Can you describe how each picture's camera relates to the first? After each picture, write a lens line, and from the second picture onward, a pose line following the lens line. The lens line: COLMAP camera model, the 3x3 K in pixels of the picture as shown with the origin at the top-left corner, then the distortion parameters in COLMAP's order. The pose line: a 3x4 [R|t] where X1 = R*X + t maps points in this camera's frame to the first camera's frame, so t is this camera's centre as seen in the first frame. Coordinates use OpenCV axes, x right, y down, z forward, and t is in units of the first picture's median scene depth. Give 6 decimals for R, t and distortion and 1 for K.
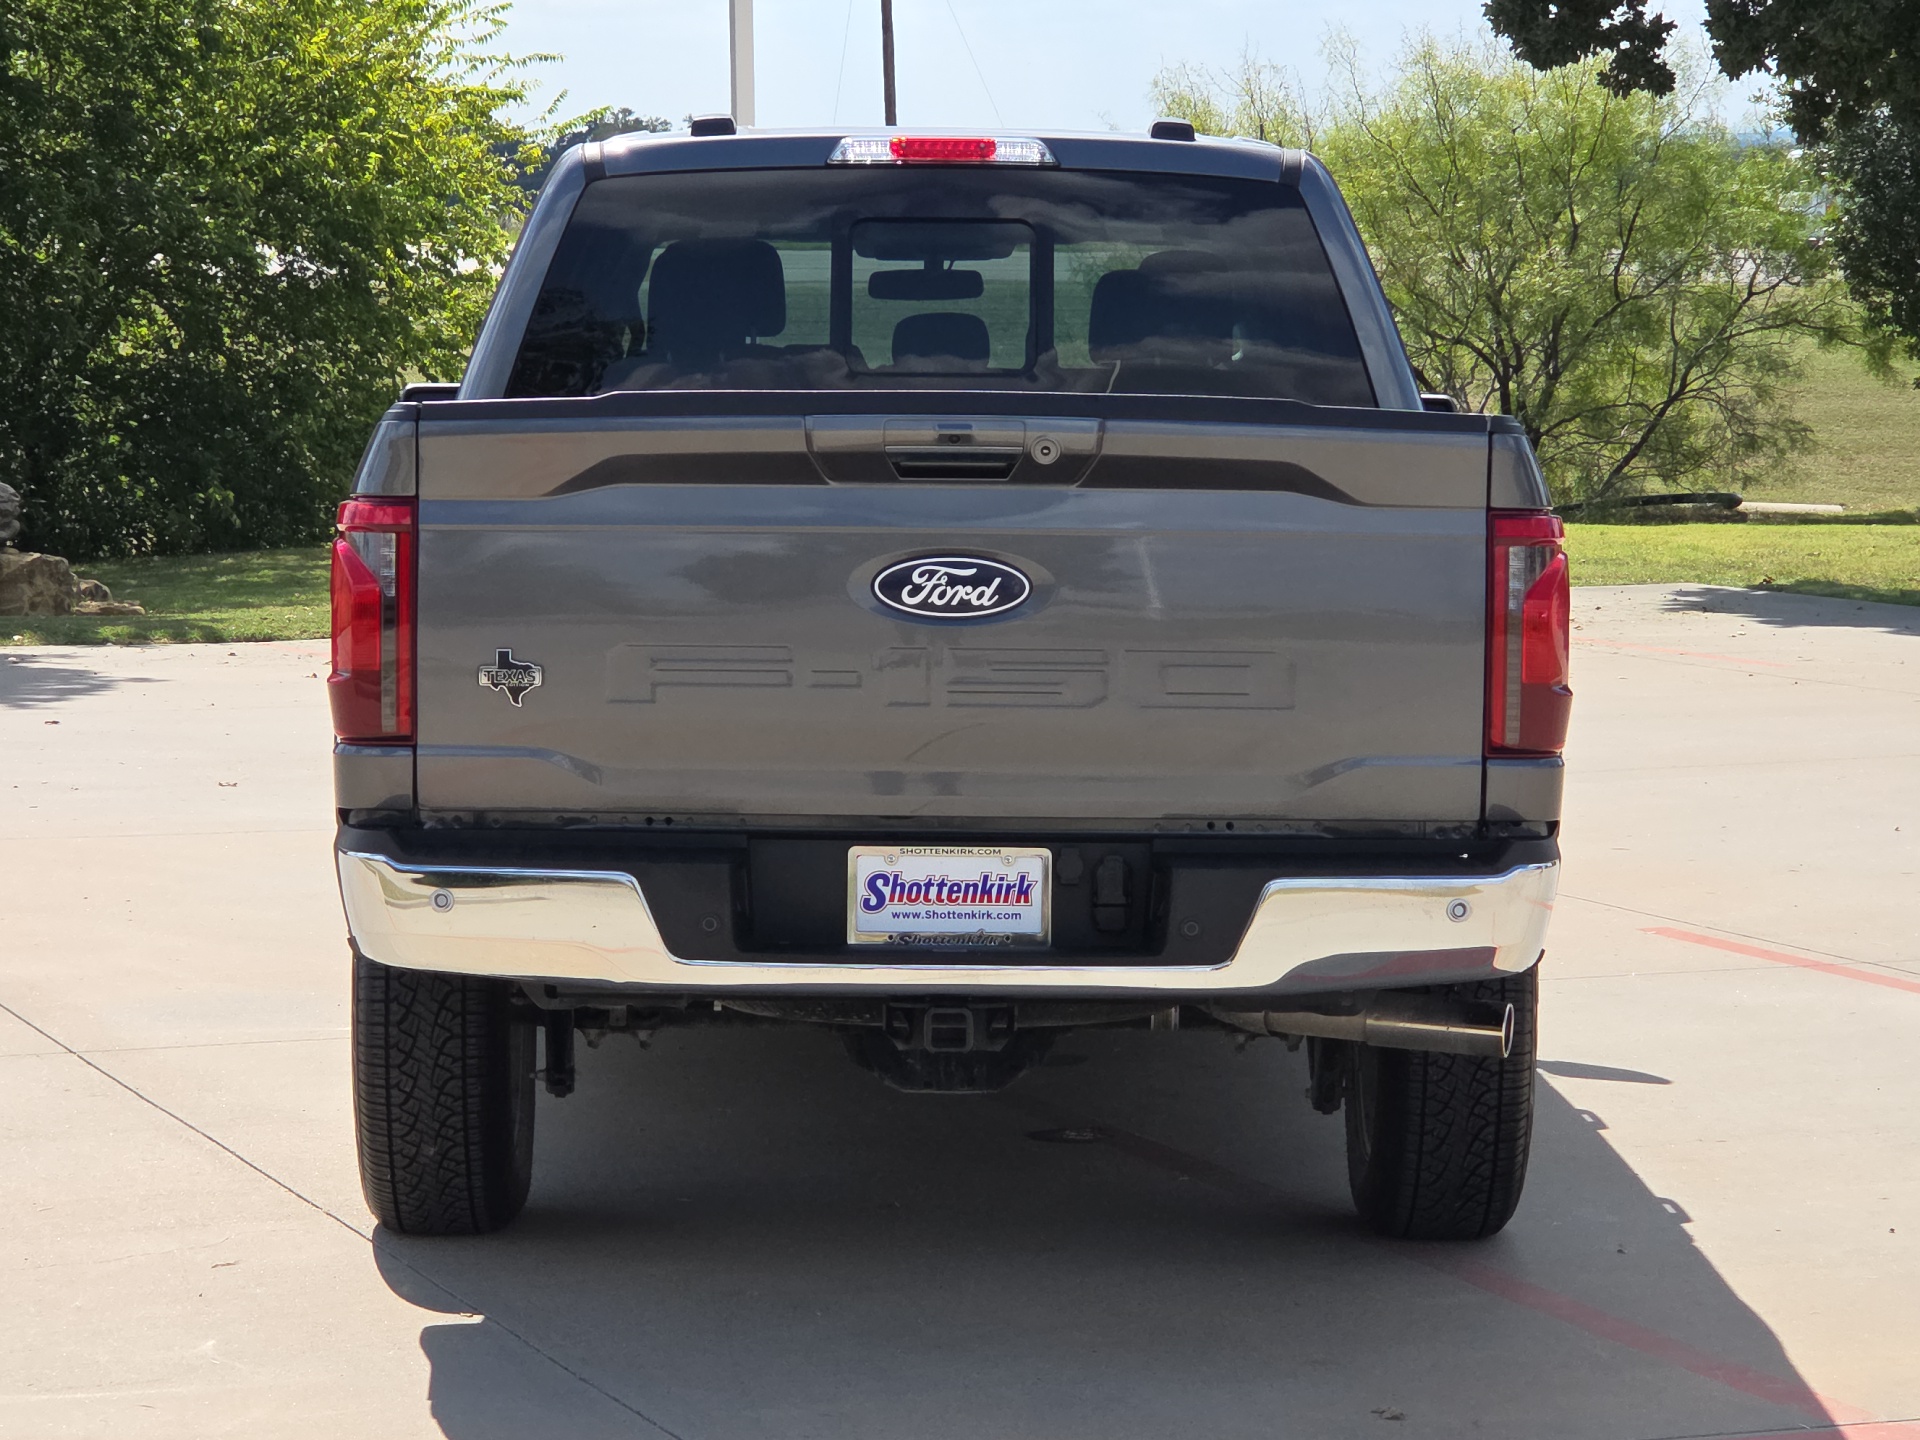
lens RADIAL K [[5106.2, 0, 959.3], [0, 5106.2, 711.7], [0, 0, 1]] dist [-1.173593, 20.414121]
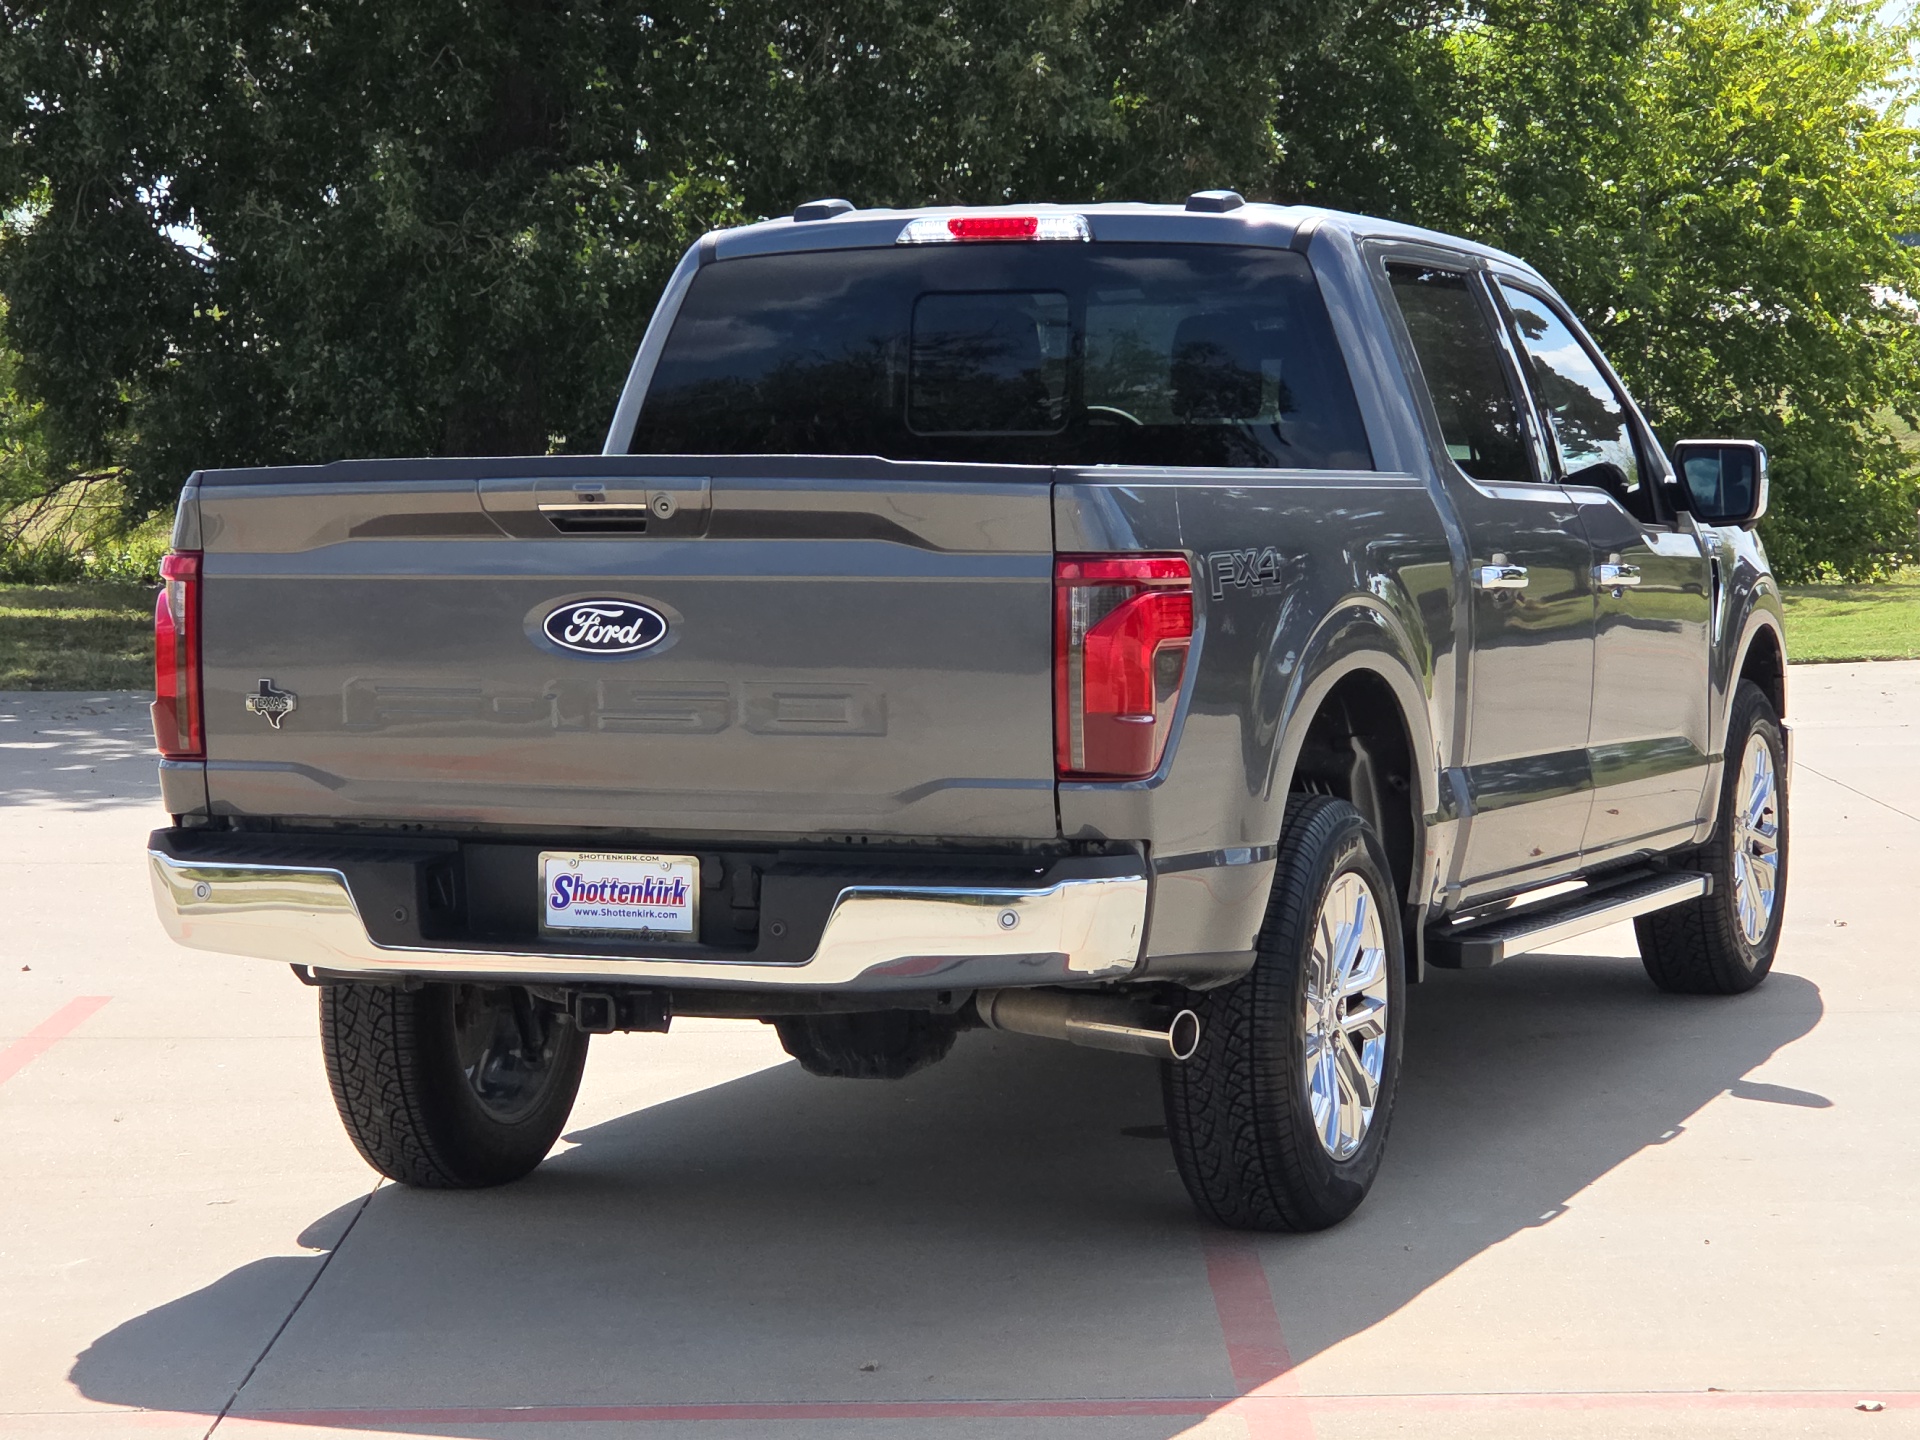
lens RADIAL K [[5106.2, 0, 959.3], [0, 5106.2, 711.7], [0, 0, 1]] dist [-1.173593, 20.414121]
pose [[0.928374, 0.004845, -0.371616, 0.492505], [-0.007740, 0.999950, -0.006300, 0.001238], [0.371567, 0.008725, 0.928365, -0.030647]]
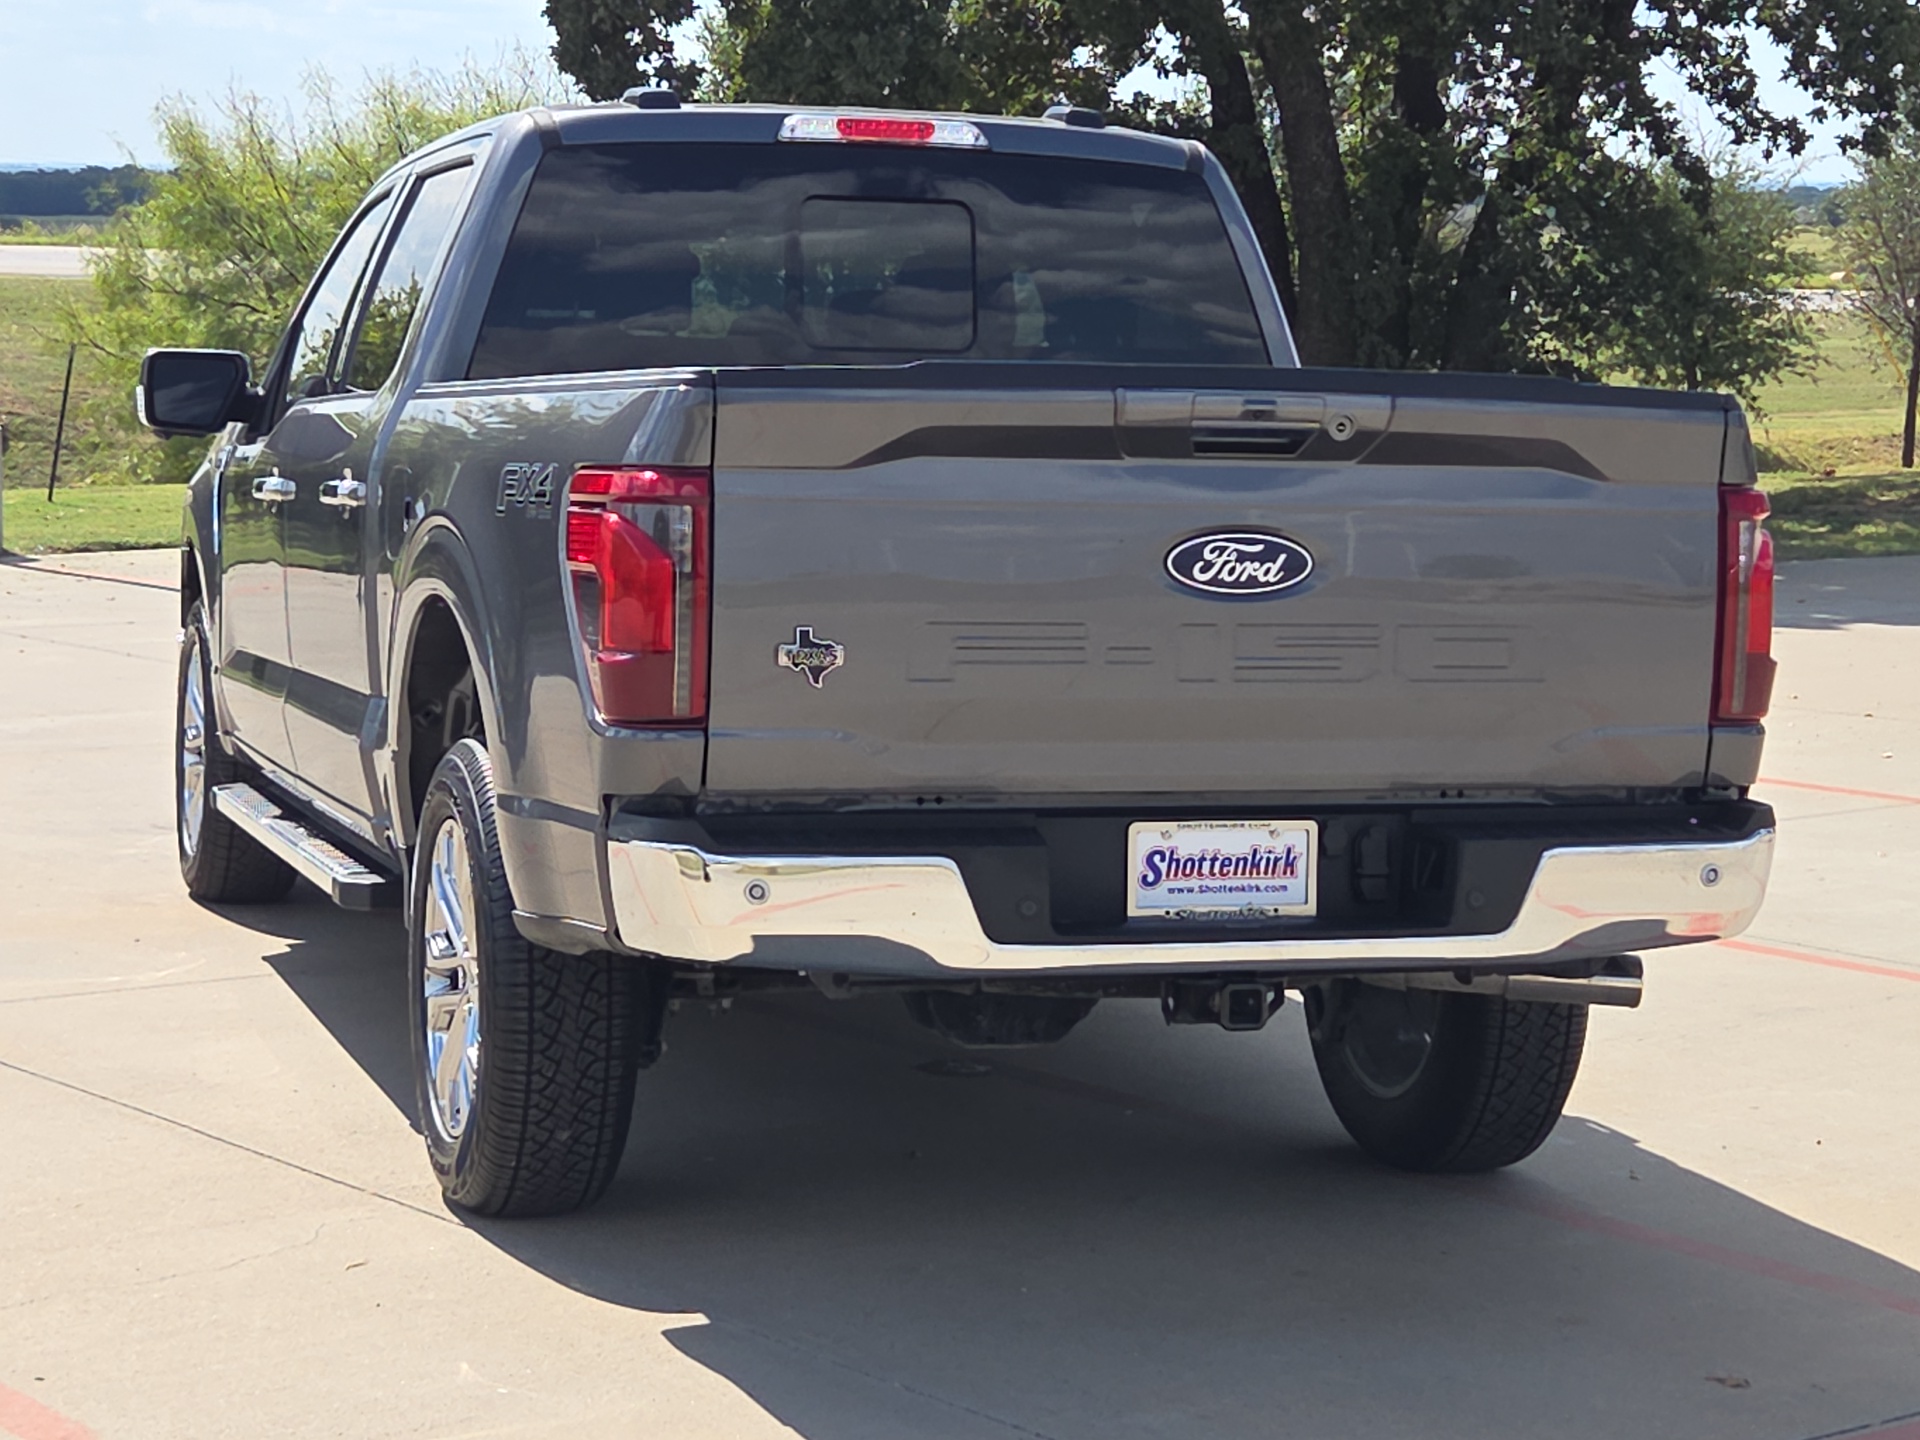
lens RADIAL K [[3924.6, 0, 960.0], [0, 3924.6, 720.0], [0, 0, 1]] dist [0.007883, 0.193751]
pose [[0.957073, -0.013539, 0.289531, -0.275011], [0.006099, 0.999628, 0.026583, -0.014335], [-0.289783, -0.023676, 0.956799, 0.274952]]
